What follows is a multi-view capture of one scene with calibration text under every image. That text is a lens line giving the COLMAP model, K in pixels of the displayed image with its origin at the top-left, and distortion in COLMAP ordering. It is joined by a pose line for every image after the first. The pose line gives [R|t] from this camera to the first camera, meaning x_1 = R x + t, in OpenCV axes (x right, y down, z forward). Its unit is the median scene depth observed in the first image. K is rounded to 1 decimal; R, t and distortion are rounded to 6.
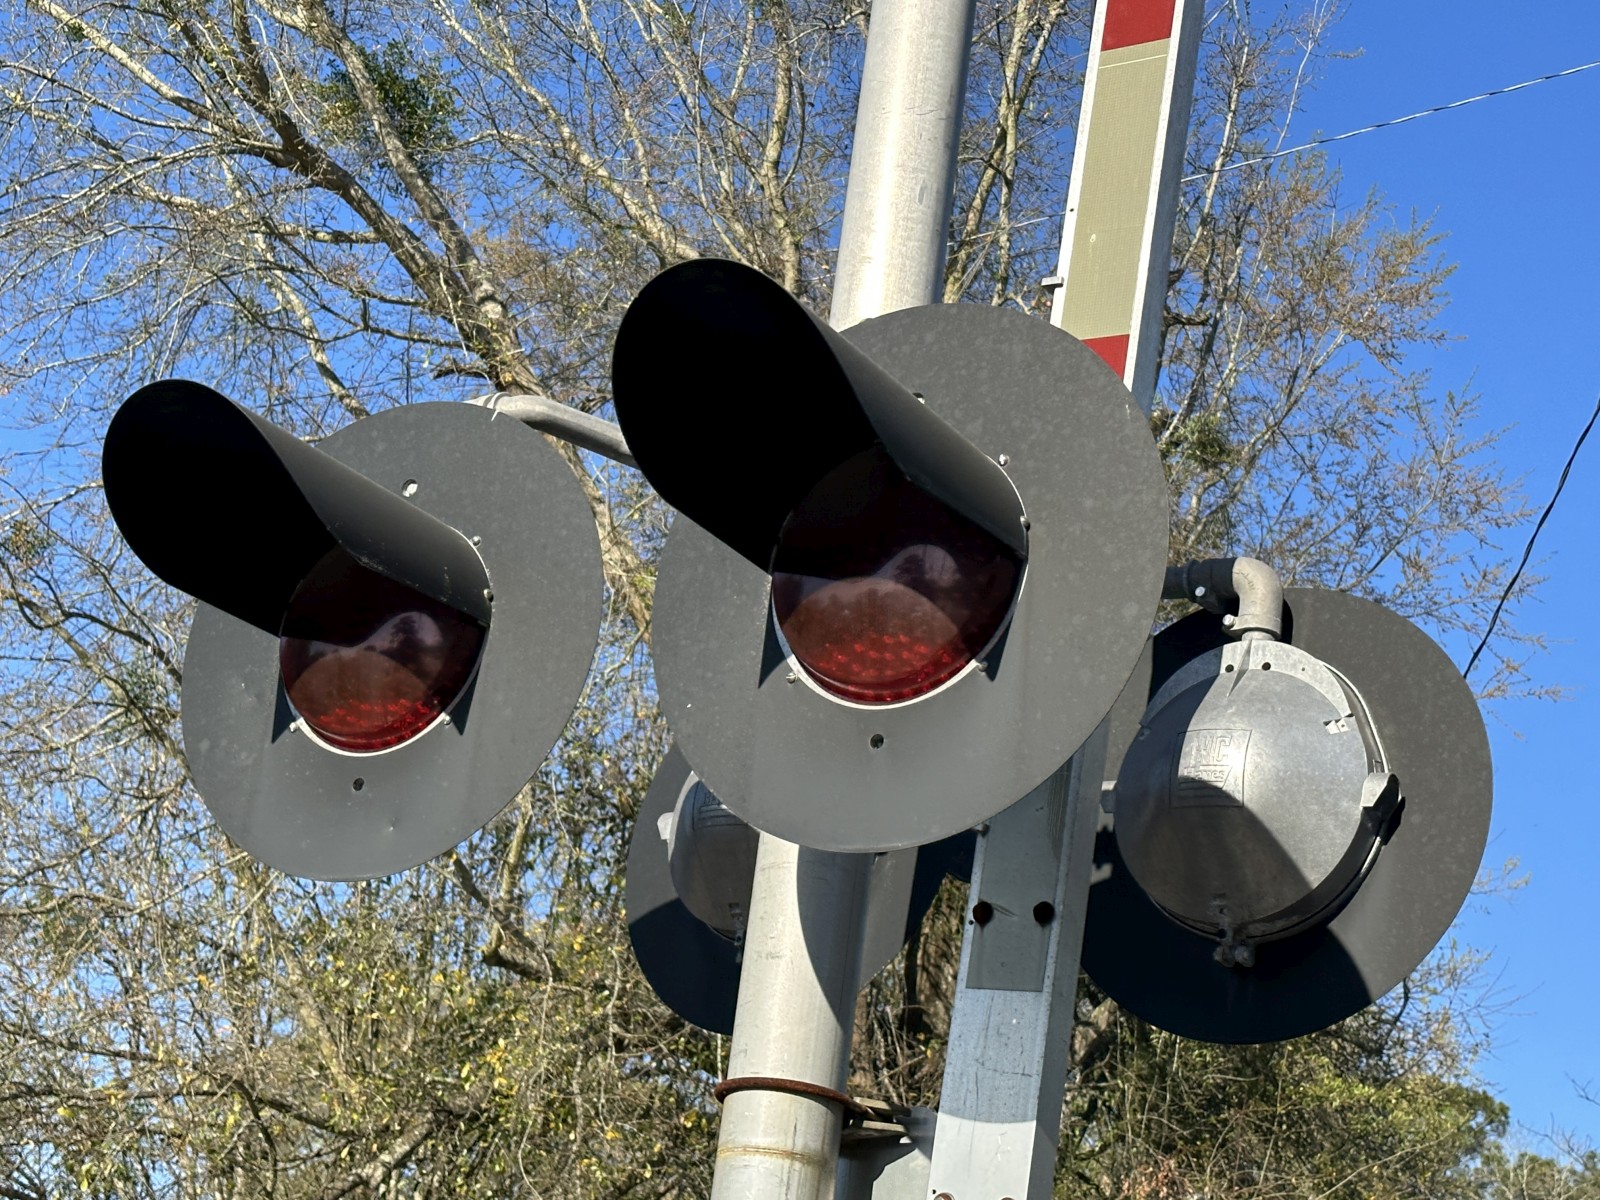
lens RADIAL K [[2684.4, 0, 813.9], [0, 2684.4, 599.5], [0, 0, 1]] dist [0.128632, 0.000000]
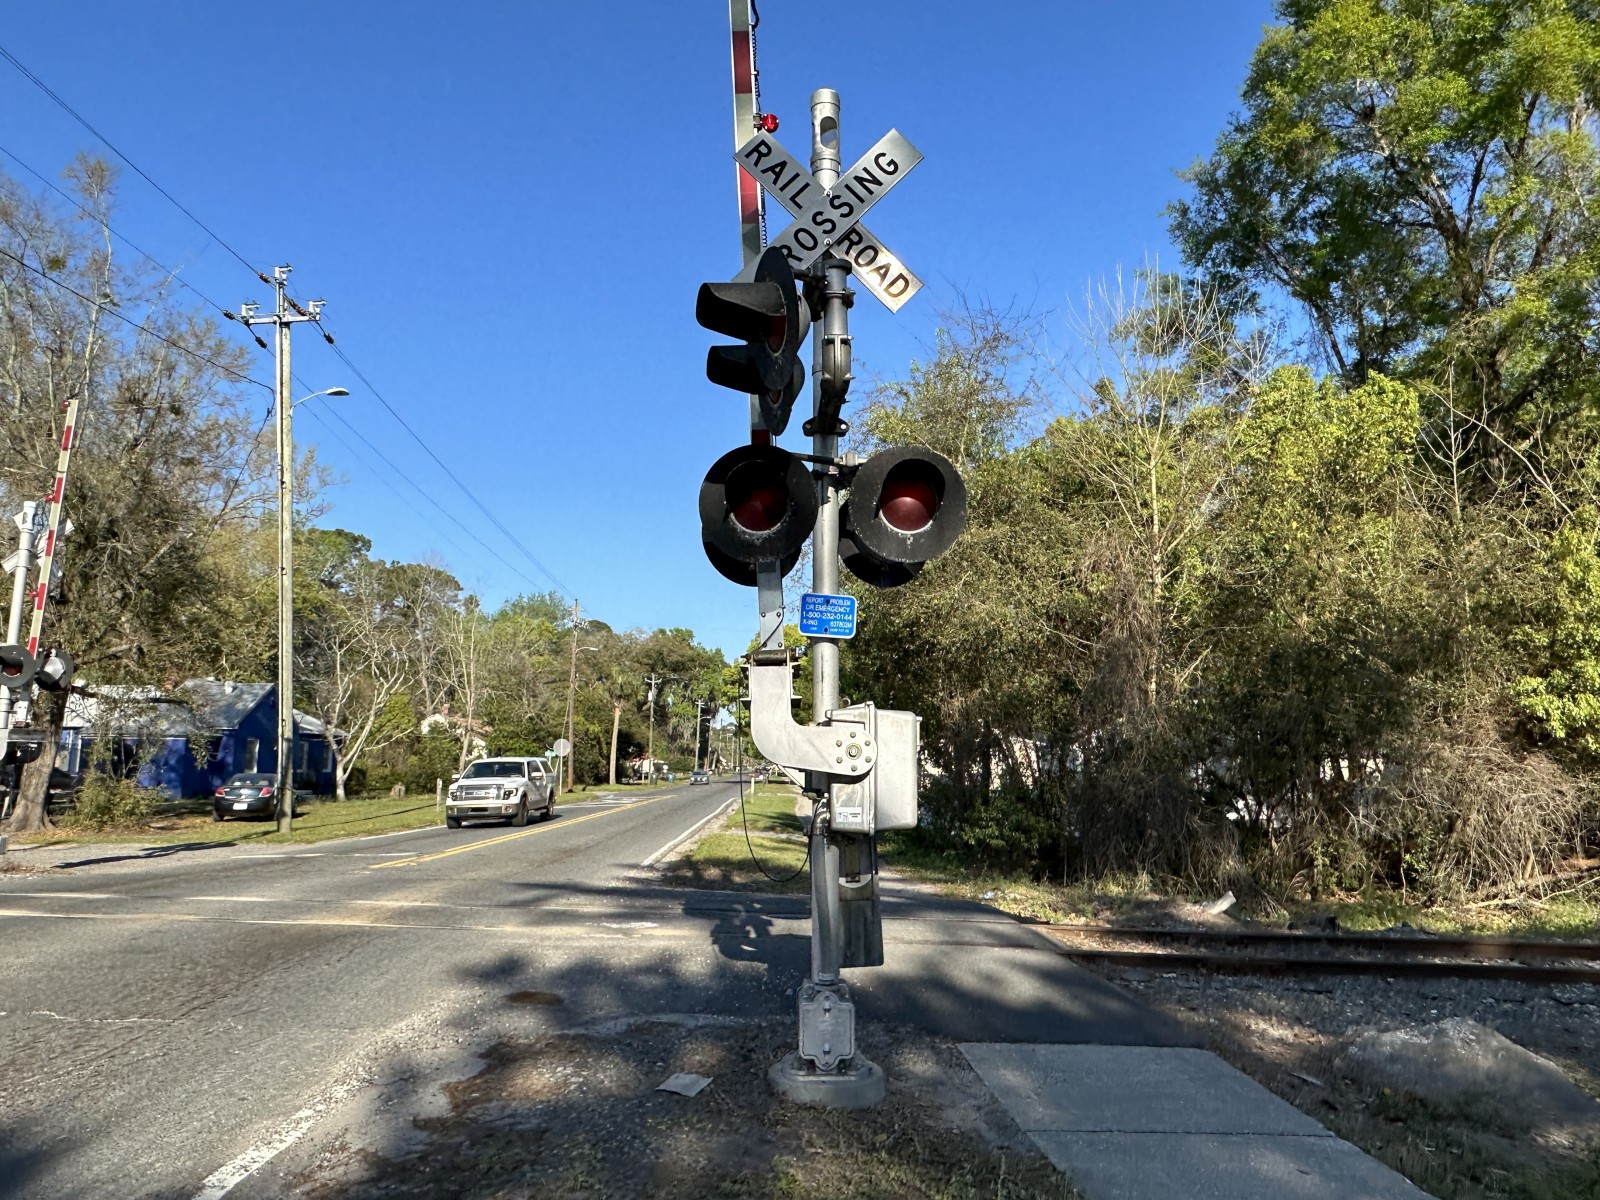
lens RADIAL K [[1110.0, 0, 807.9], [0, 1110.0, 601.4], [0, 0, 1]] dist [-0.006268, 0.000125]
pose [[0.830569, -0.019972, 0.556557, 0.043130], [-0.121983, 0.968566, 0.216796, -0.335718], [-0.543392, -0.247954, 0.802025, -0.927919]]
